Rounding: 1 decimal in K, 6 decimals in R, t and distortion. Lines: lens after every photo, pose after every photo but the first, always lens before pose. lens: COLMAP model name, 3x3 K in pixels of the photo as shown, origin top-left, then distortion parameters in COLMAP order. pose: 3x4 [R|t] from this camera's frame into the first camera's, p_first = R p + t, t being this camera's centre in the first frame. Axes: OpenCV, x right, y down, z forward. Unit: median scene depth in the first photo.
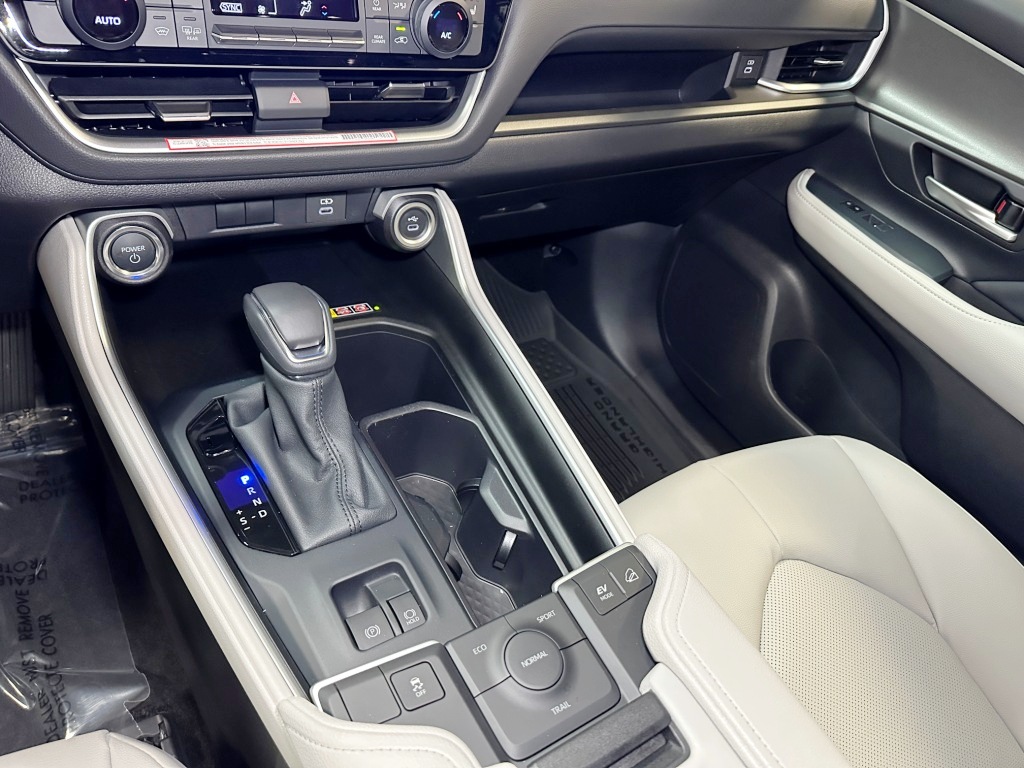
lens RADIAL K [[726.0, 0, 518.9], [0, 726.0, 393.3], [0, 0, 1]] dist [0.038248, -0.061163]
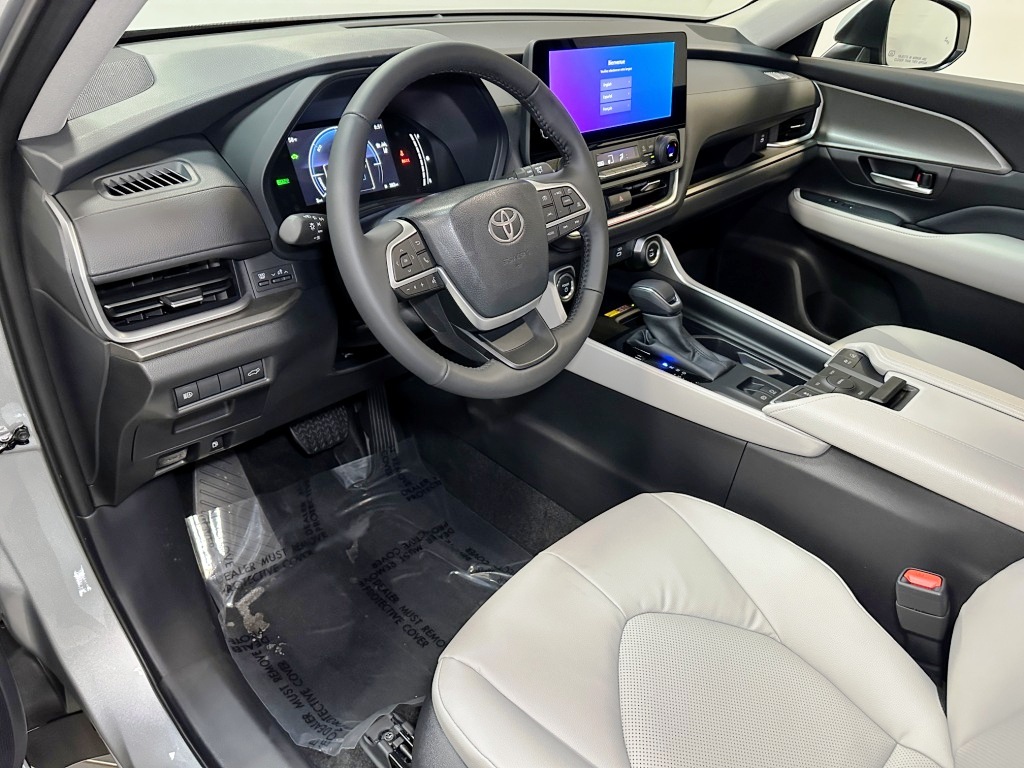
lens RADIAL K [[726.0, 0, 518.2], [0, 726.0, 383.4], [0, 0, 1]] dist [0.038248, -0.061163]
pose [[0.958483, -0.263782, 0.108307, -0.745062], [0.277384, 0.950548, -0.139702, 0.248698], [-0.066100, 0.163945, 0.984252, -0.752307]]
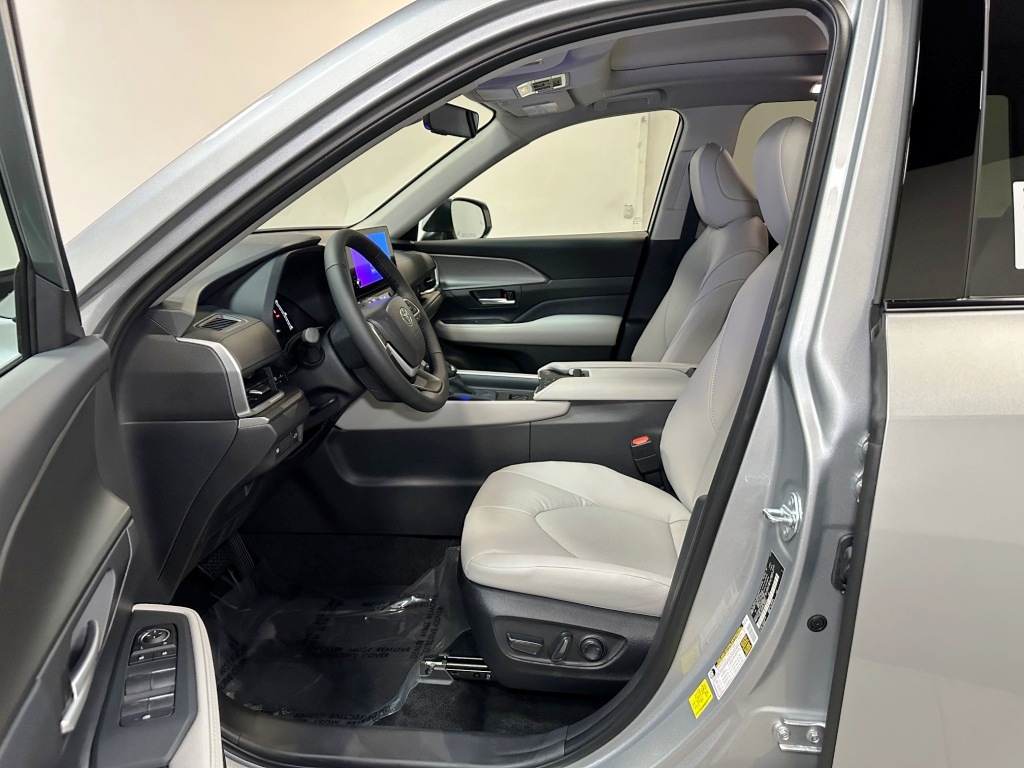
lens RADIAL K [[726.0, 0, 515.8], [0, 726.0, 385.8], [0, 0, 1]] dist [0.038248, -0.061163]
pose [[0.574056, -0.433475, 0.694665, -1.893898], [0.663648, 0.743241, -0.084637, 0.367420], [-0.479615, 0.509600, 0.714337, -1.168679]]
